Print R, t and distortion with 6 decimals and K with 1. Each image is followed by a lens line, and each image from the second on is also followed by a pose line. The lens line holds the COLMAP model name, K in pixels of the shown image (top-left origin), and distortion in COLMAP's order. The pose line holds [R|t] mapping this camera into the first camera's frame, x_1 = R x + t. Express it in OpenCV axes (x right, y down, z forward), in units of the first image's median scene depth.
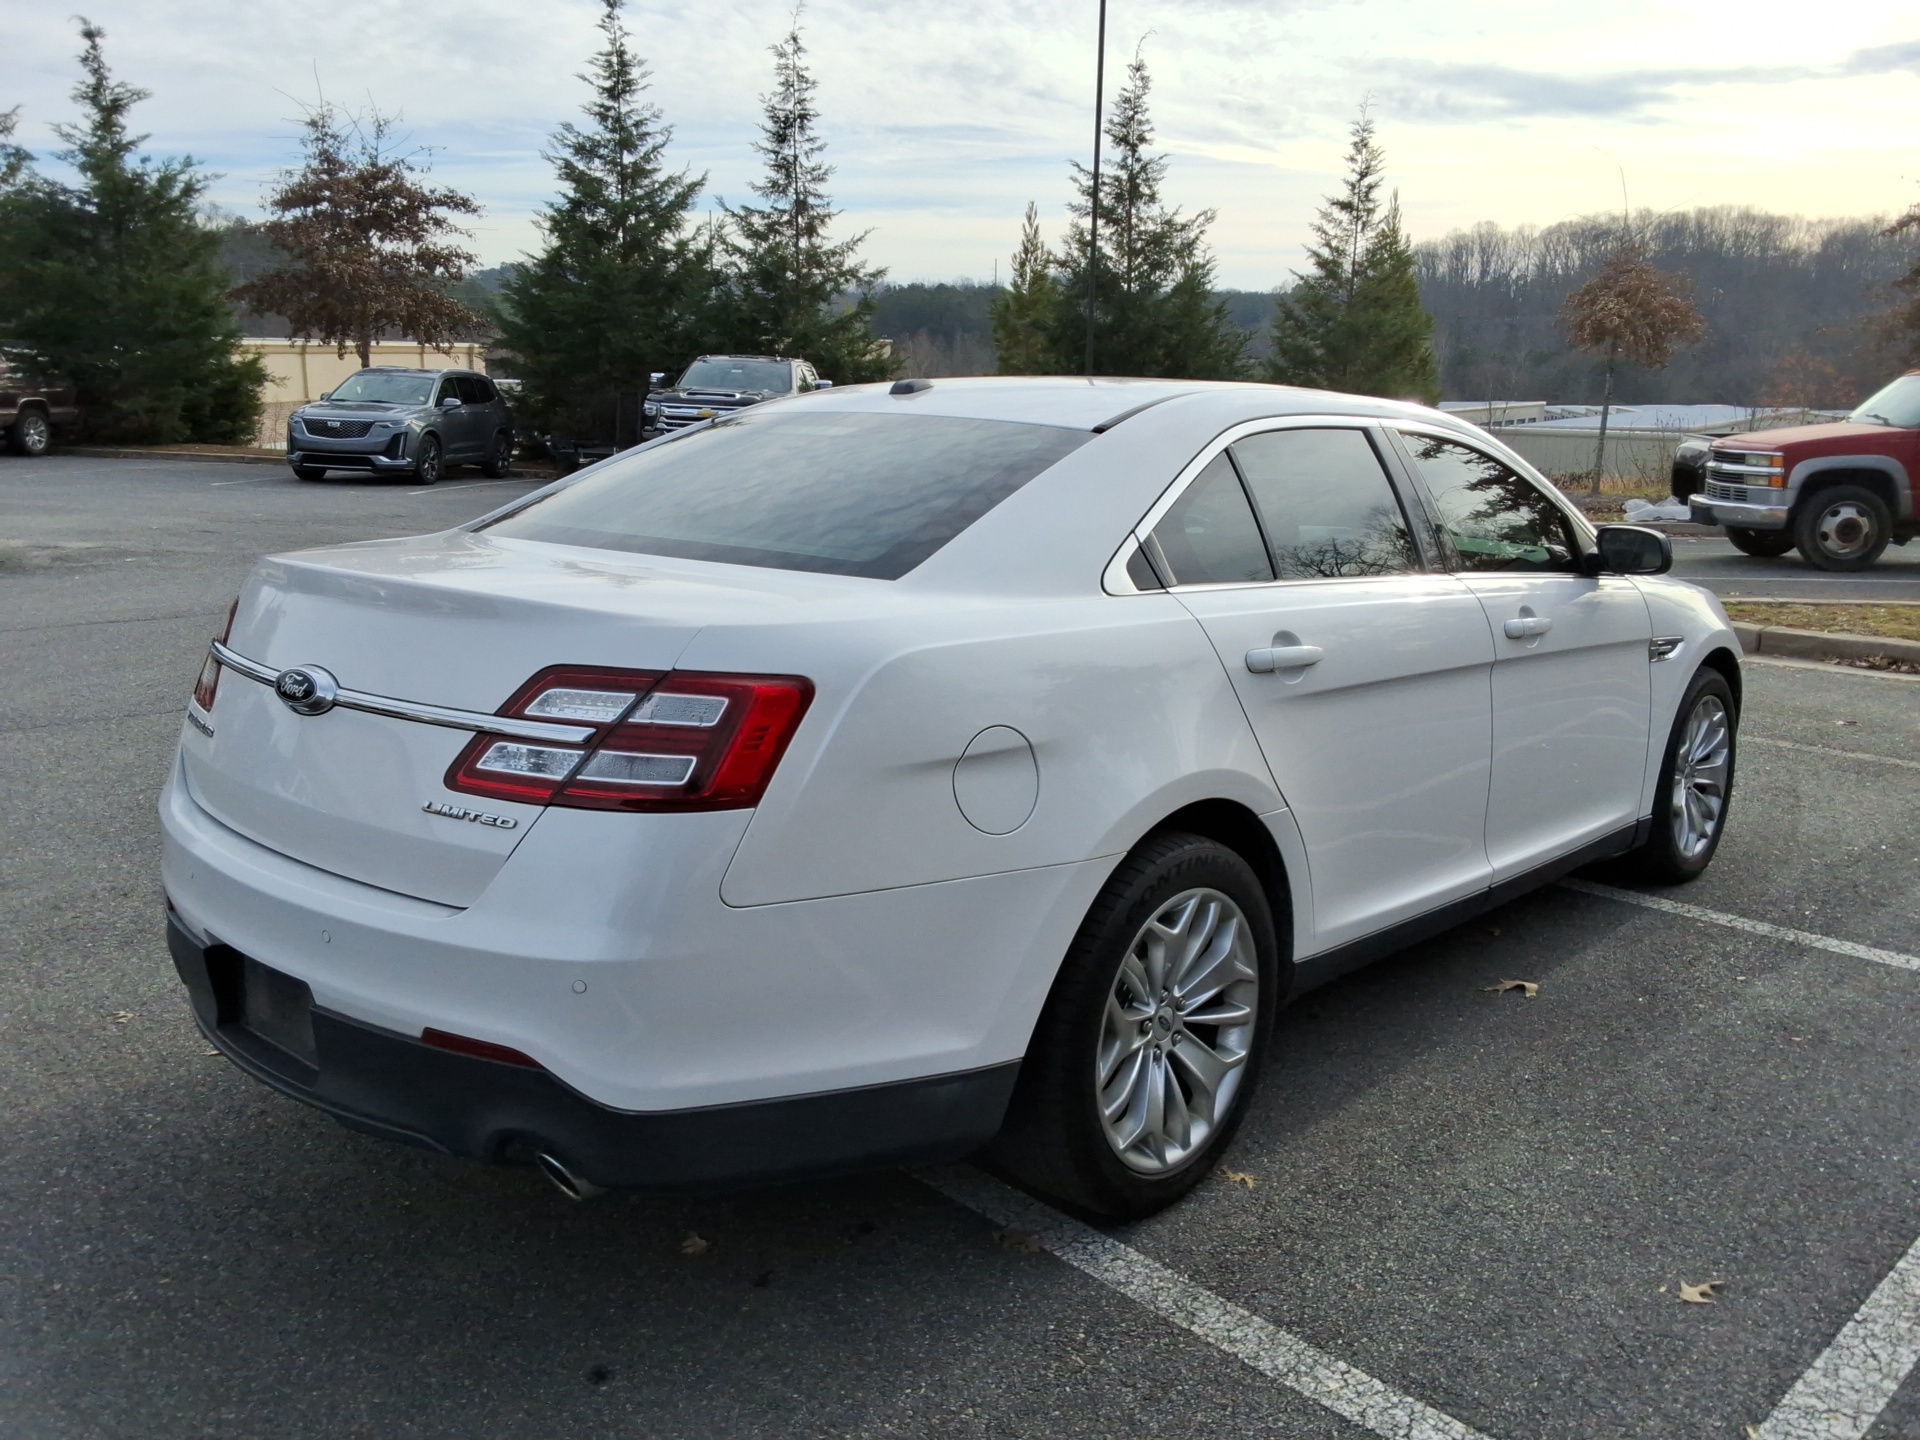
lens RADIAL K [[1667.9, 0, 969.4], [0, 1667.9, 720.1], [0, 0, 1]] dist [0.073254, -0.090172]
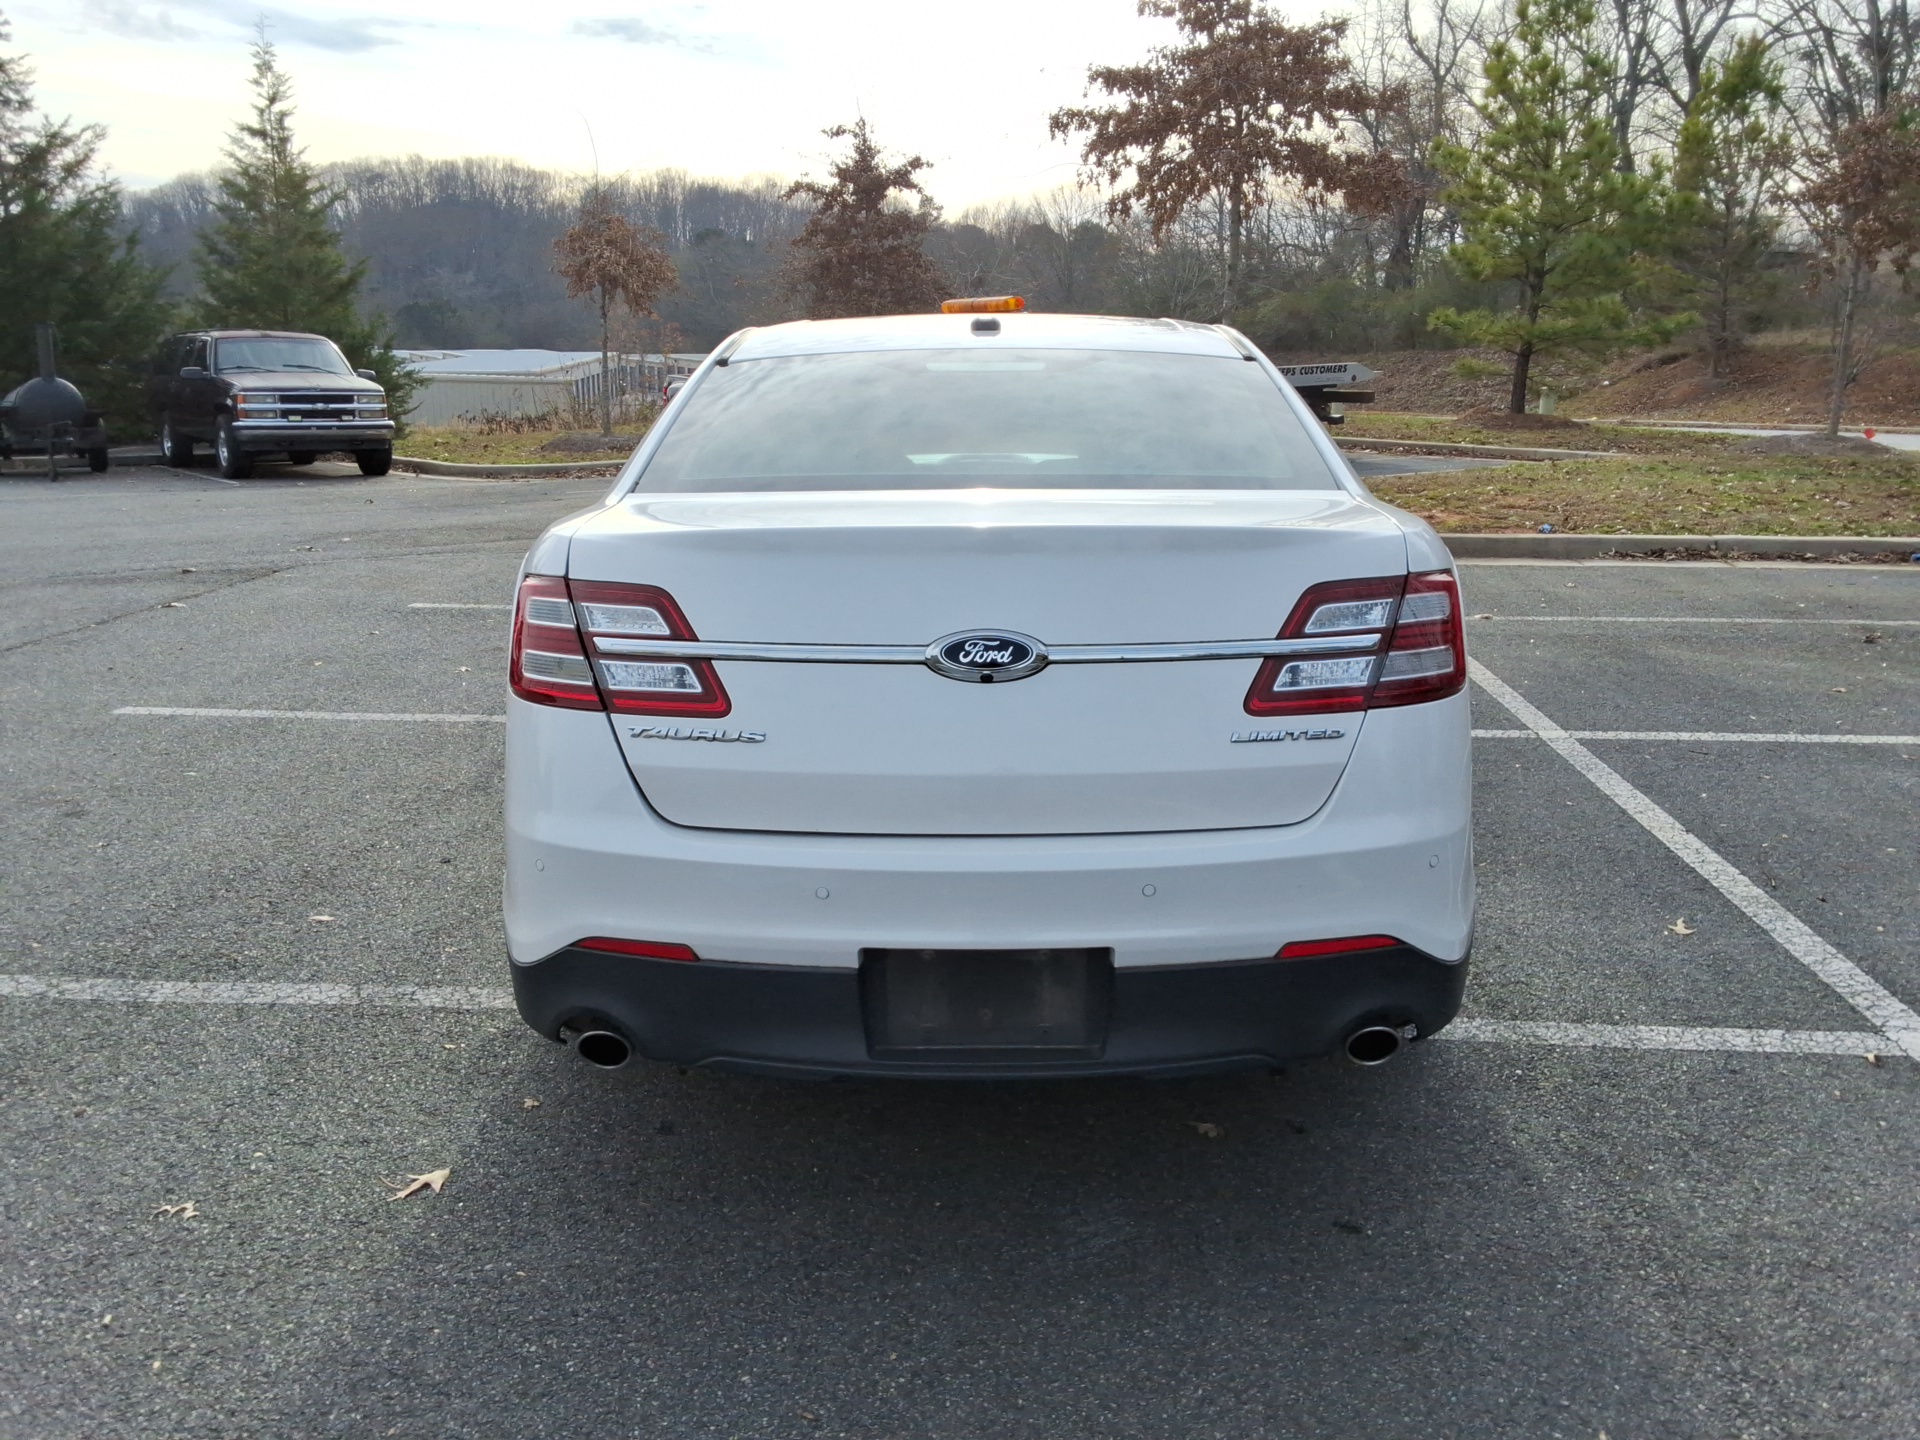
lens RADIAL K [[1667.9, 0, 969.4], [0, 1667.9, 720.1], [0, 0, 1]] dist [0.073254, -0.090172]
pose [[0.715188, -0.163826, 0.679461, -0.182747], [0.142189, 0.985916, 0.088050, -0.011589], [-0.684316, 0.033639, 0.728410, 0.060398]]
